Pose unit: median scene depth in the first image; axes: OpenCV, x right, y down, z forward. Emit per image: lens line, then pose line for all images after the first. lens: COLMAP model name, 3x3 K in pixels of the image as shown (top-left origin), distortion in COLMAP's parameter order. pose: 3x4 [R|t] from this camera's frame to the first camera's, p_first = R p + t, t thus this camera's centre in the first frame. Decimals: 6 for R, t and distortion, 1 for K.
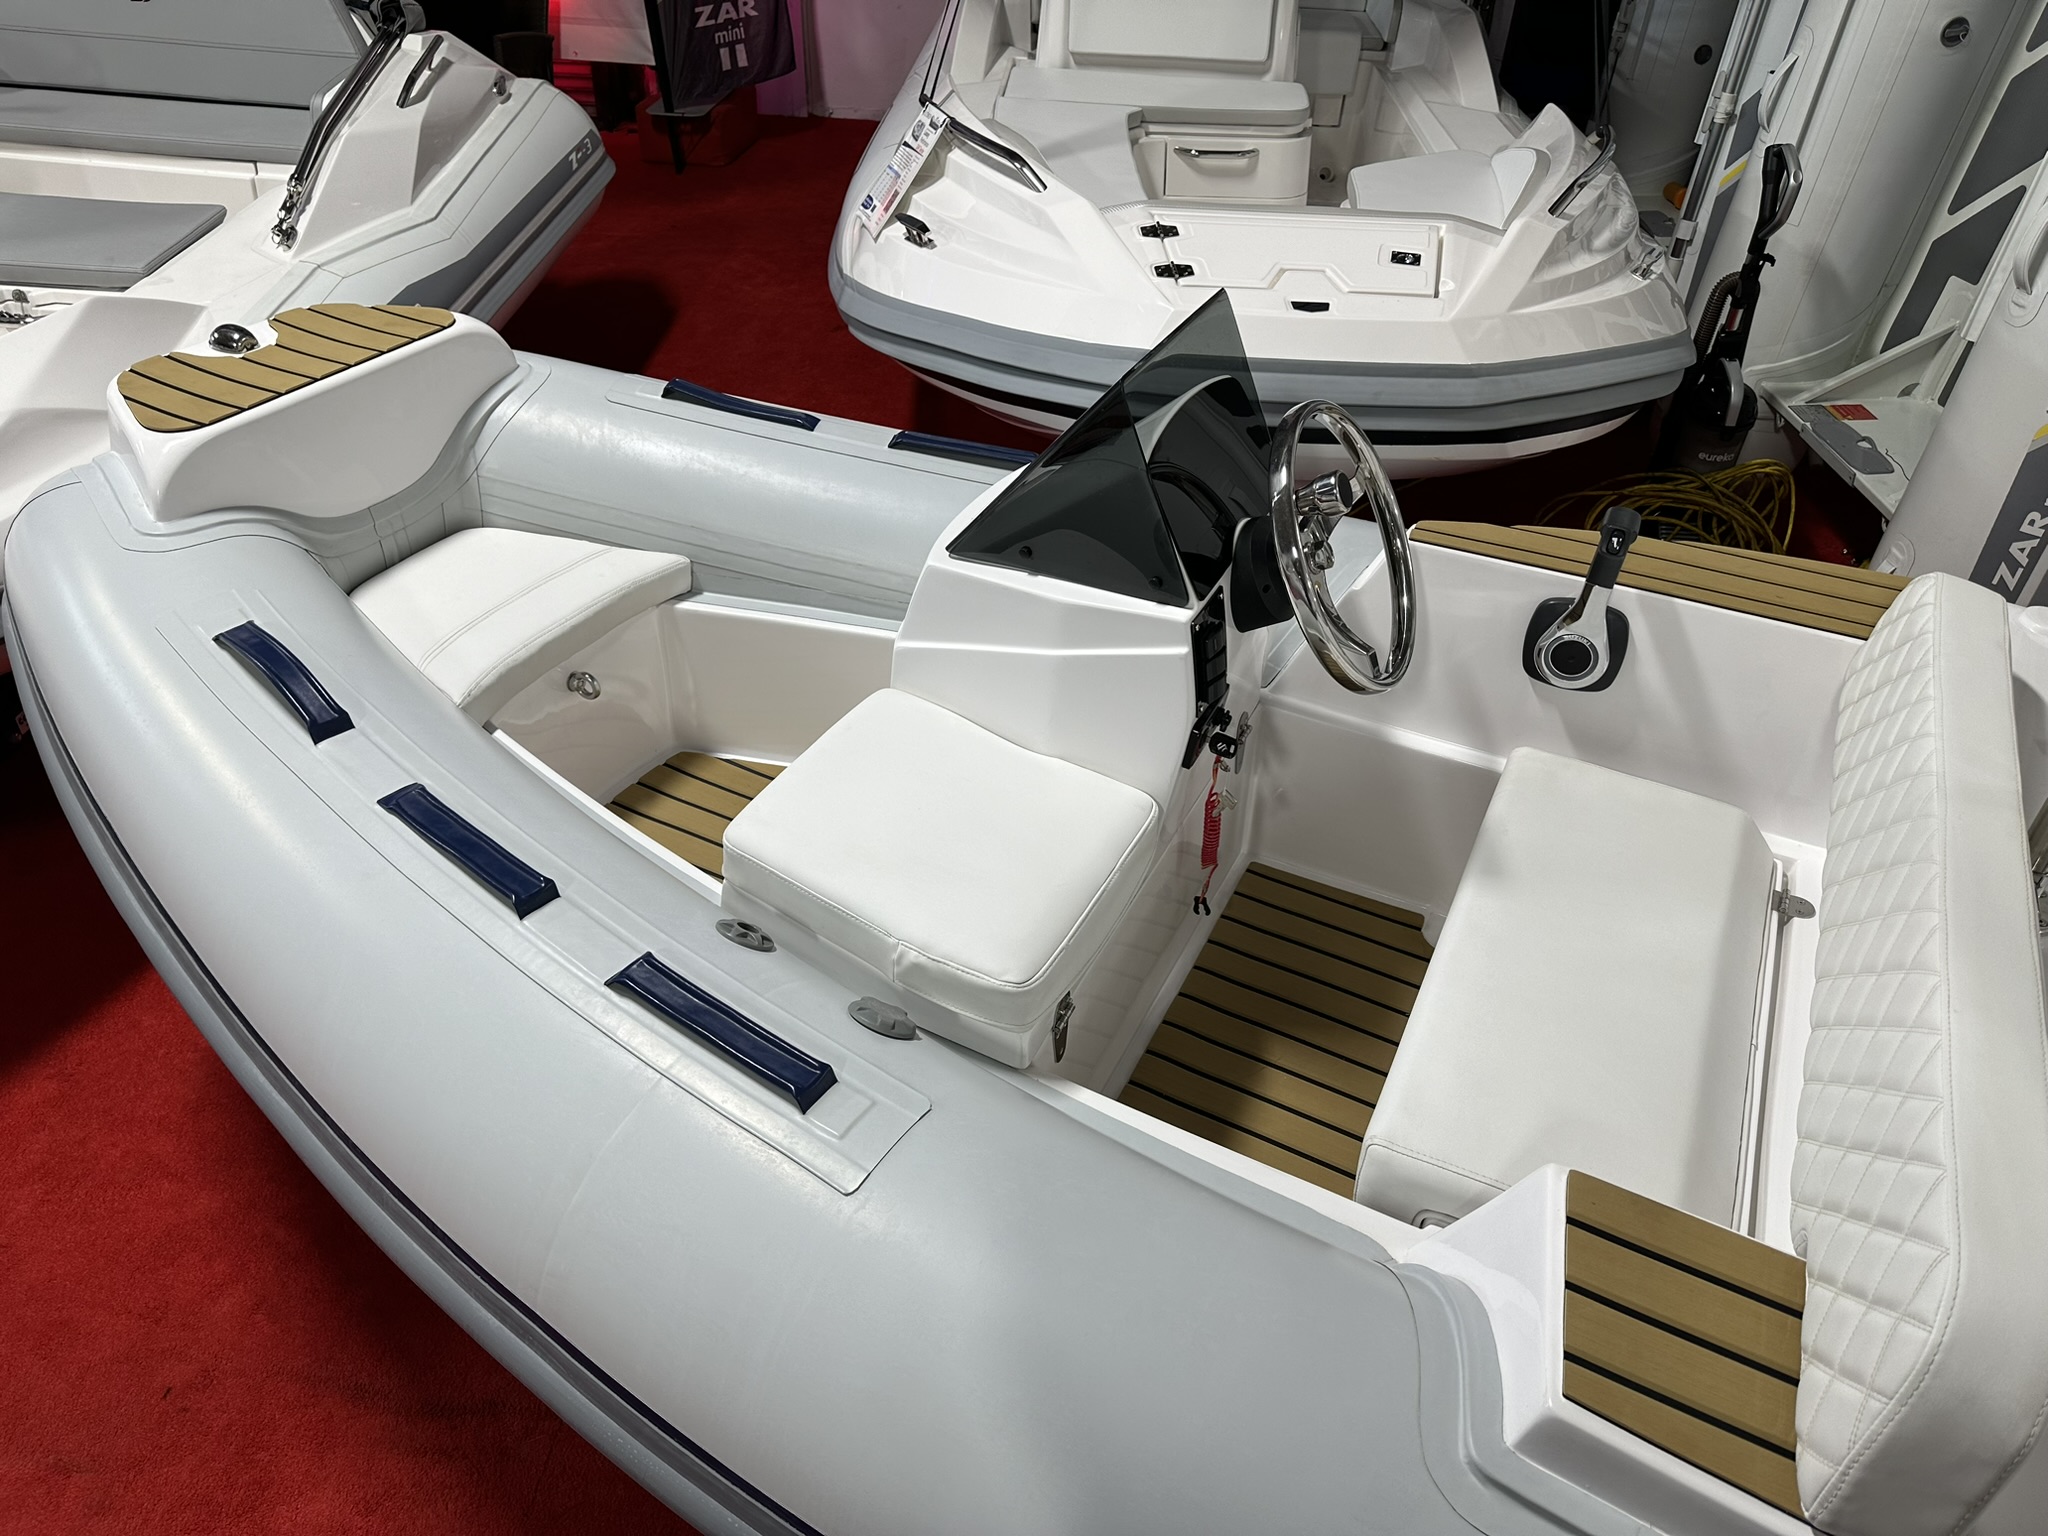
lens RADIAL K [[1418.8, 0, 978.2], [0, 1418.8, 777.4], [0, 0, 1]] dist [0.039693, -0.053012]
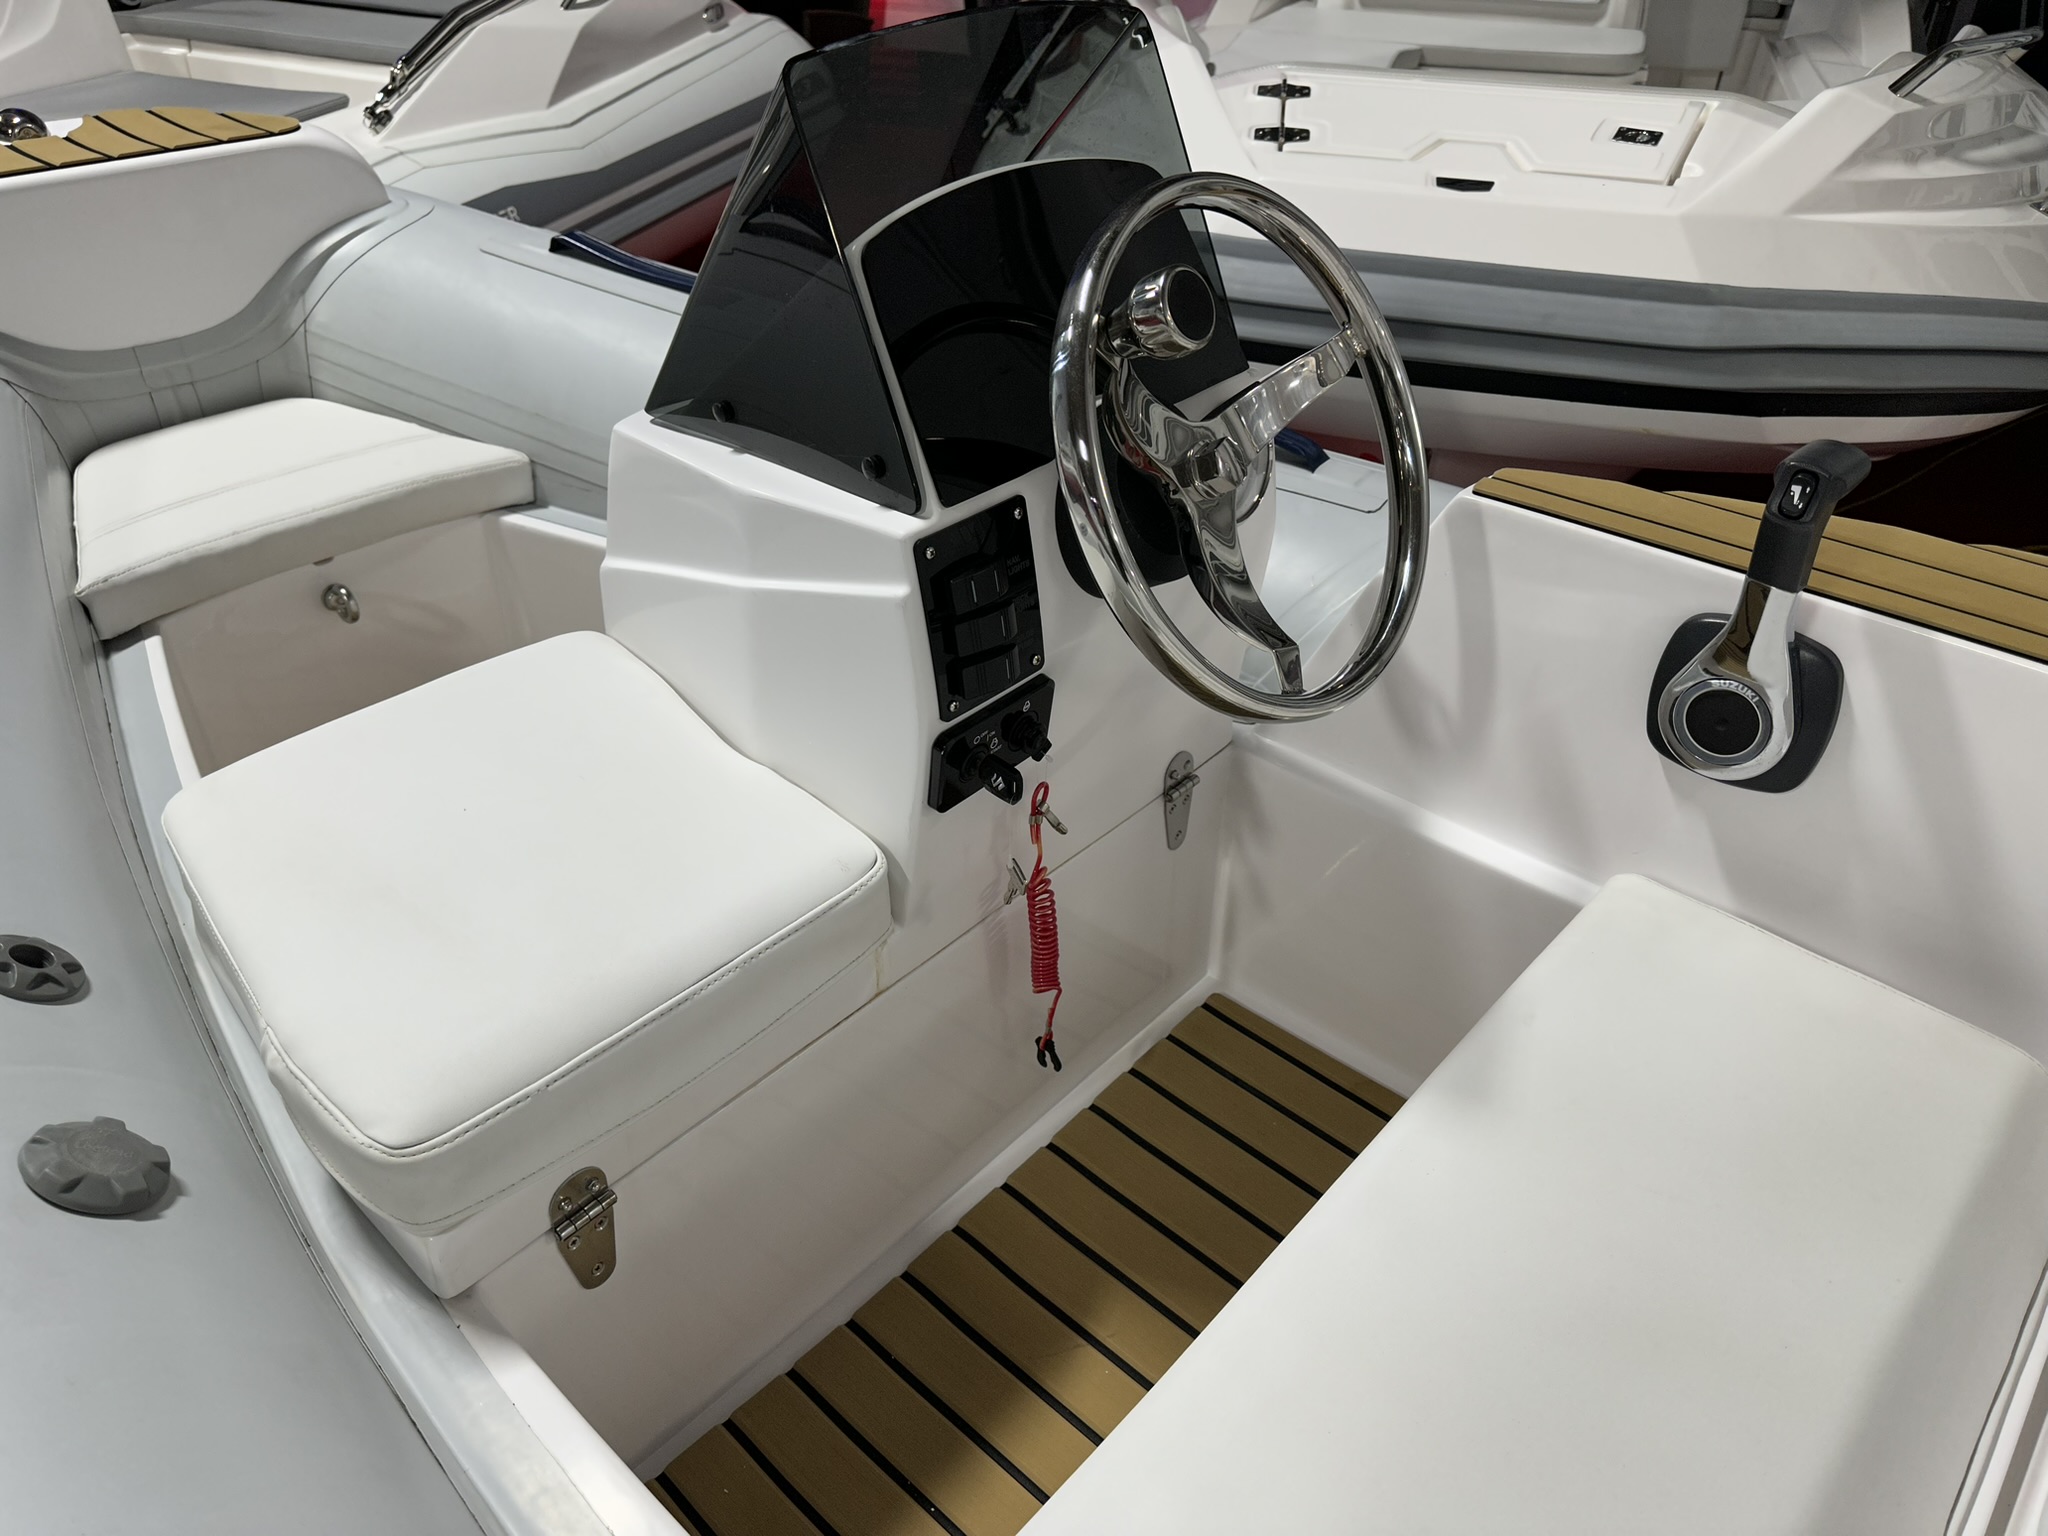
lens RADIAL K [[1422.4, 0, 1024.0], [0, 1422.4, 768.0], [0, 0, 1]] dist [-0.009513, -0.002592]
pose [[0.965282, 0.136580, -0.222658, 0.240745], [-0.147317, 0.988563, -0.032267, -0.008002], [0.215705, 0.063948, 0.974362, 0.355214]]
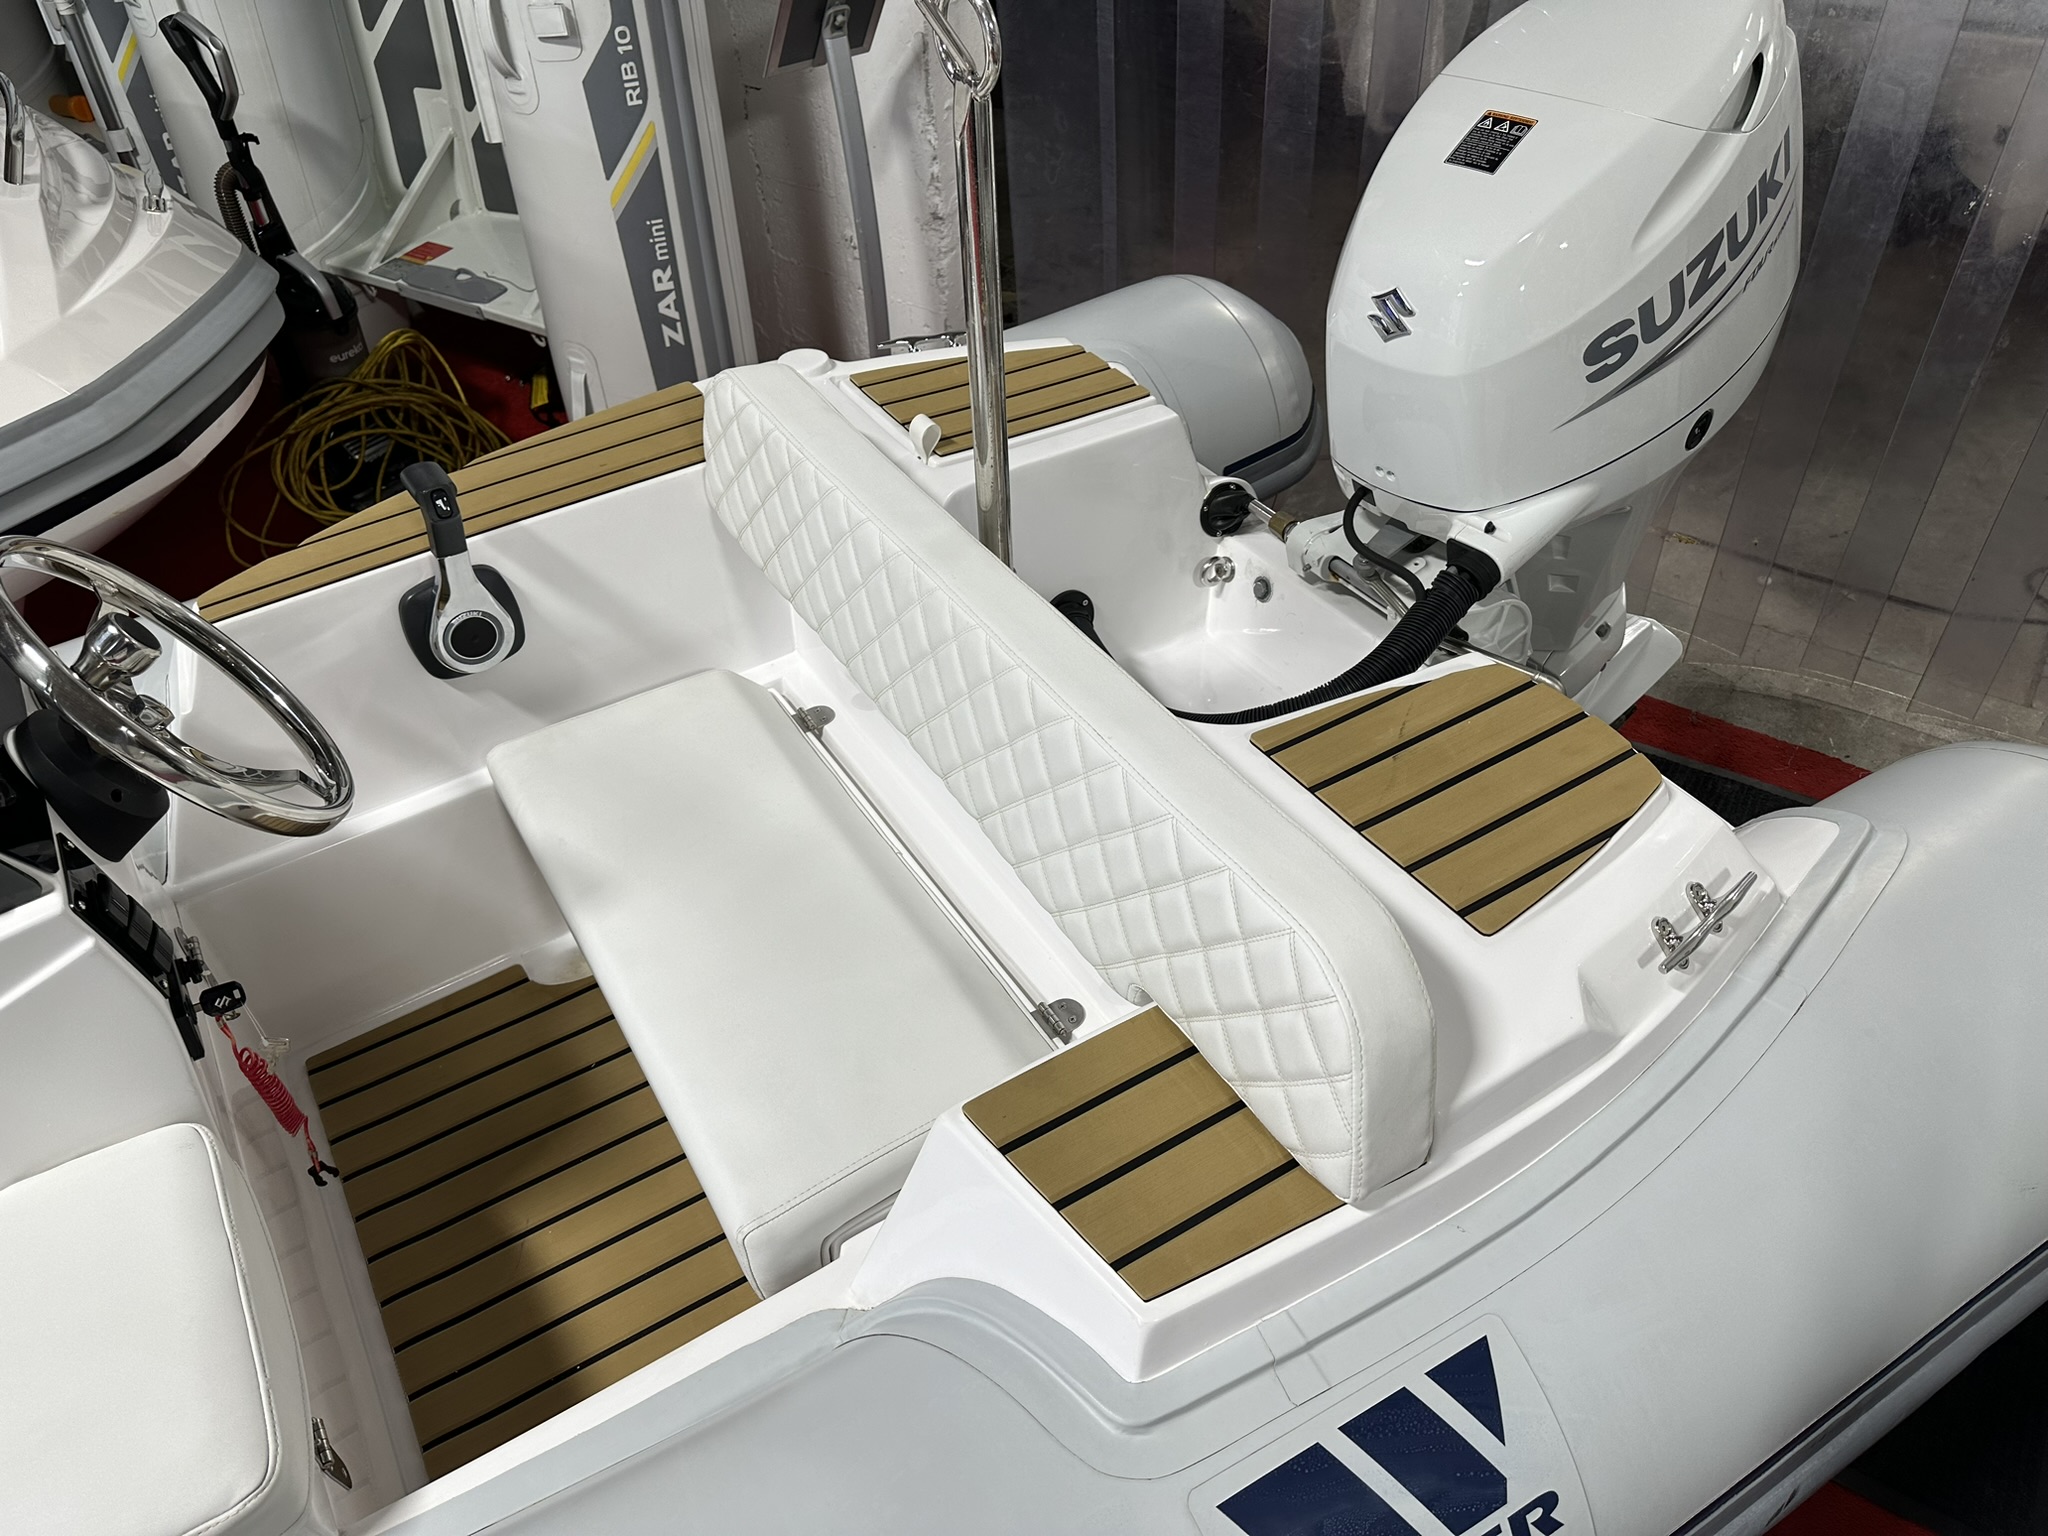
lens RADIAL K [[1497.8, 0, 1024.0], [0, 1497.8, 768.0], [0, 0, 1]] dist [0.030781, -0.033034]
pose [[0.514095, -0.598105, 0.614799, -0.014963], [0.565041, 0.775419, 0.281876, -0.078109], [-0.645318, 0.202475, 0.736592, 0.117324]]
